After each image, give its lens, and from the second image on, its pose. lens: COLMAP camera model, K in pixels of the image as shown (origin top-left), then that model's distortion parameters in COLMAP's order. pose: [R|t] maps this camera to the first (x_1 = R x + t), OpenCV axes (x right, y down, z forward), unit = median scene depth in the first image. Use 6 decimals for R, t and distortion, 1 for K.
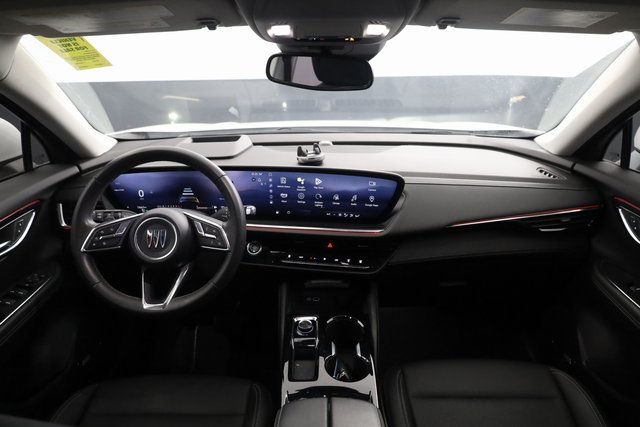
lens RADIAL K [[442.3, 0, 317.4], [0, 442.3, 217.3], [0, 0, 1]] dist [0.010398, 0.002776]
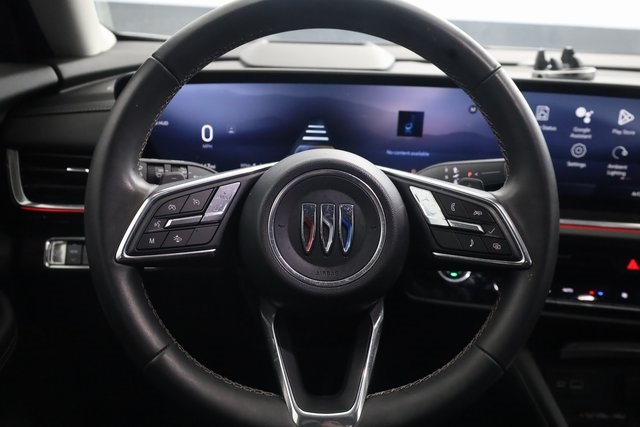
lens RADIAL K [[622.9, 0, 323.6], [0, 622.9, 208.9], [0, 0, 1]] dist [-0.017039, 0.000000]
pose [[0.996897, 0.027748, 0.073658, -0.336736], [-0.023898, 0.998327, -0.052643, 0.048895], [-0.074996, 0.050719, 0.995893, 0.406863]]
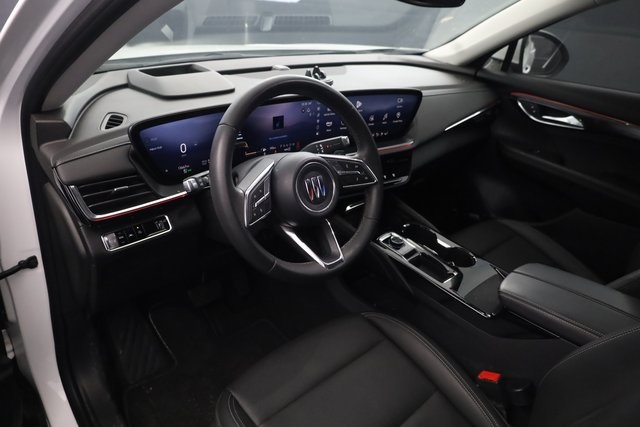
lens RADIAL K [[442.3, 0, 325.3], [0, 442.3, 216.3], [0, 0, 1]] dist [0.010398, 0.002776]
pose [[0.711305, -0.270685, 0.648672, -0.753485], [0.170052, 0.961729, 0.214849, -0.064771], [-0.682003, -0.042515, 0.730113, 0.312707]]
